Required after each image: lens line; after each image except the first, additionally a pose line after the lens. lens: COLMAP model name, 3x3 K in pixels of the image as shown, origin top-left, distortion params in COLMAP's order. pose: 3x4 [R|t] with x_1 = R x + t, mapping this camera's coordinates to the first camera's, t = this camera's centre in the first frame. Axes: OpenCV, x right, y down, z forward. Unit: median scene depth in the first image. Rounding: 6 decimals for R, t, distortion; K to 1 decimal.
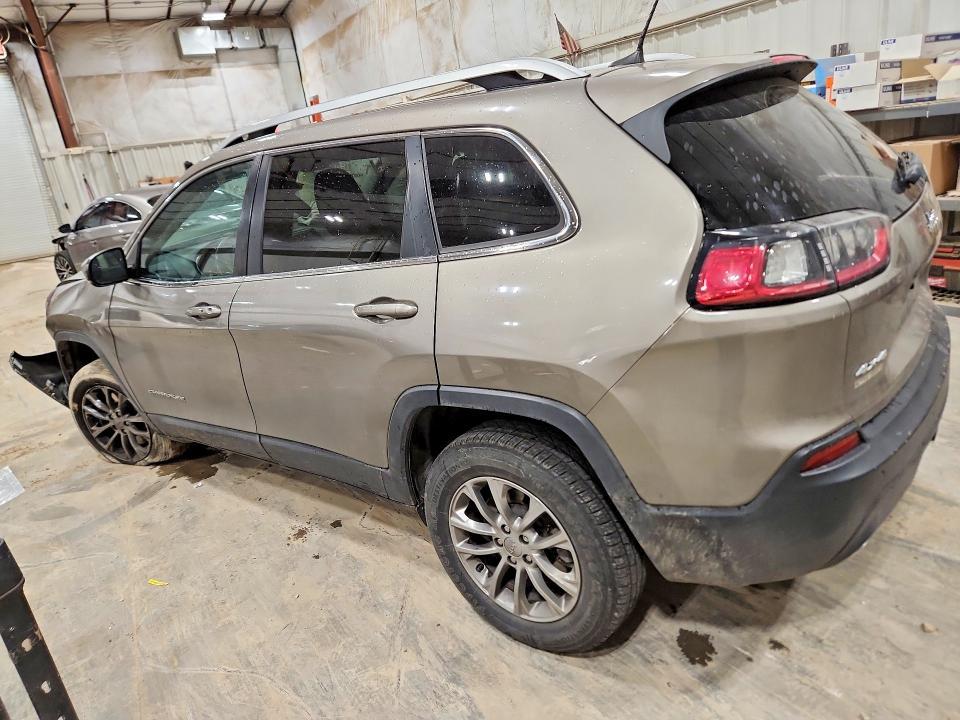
lens RADIAL K [[641.5, 0, 480.0], [0, 641.5, 360.0], [0, 0, 1]] dist [0.046380, -0.039962]
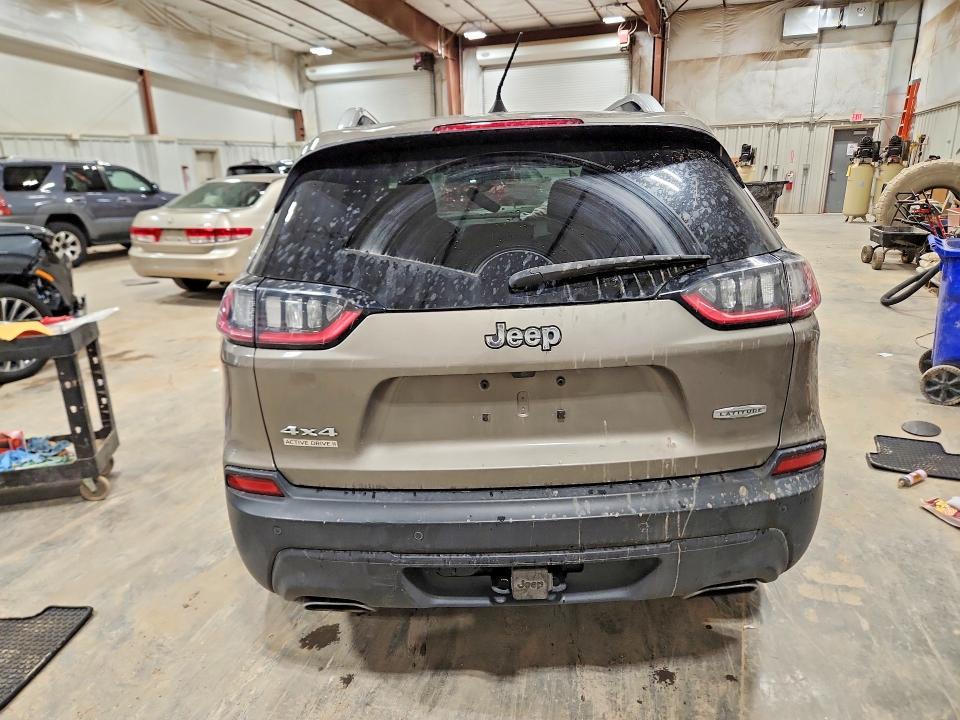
lens RADIAL K [[640.8, 0, 476.3], [0, 640.8, 374.2], [0, 0, 1]] dist [0.005859, -0.003702]
pose [[0.627448, 0.338758, -0.701108, 0.108228], [-0.298655, 0.936241, 0.185091, -0.027551], [0.719107, 0.093254, 0.688614, 0.034573]]
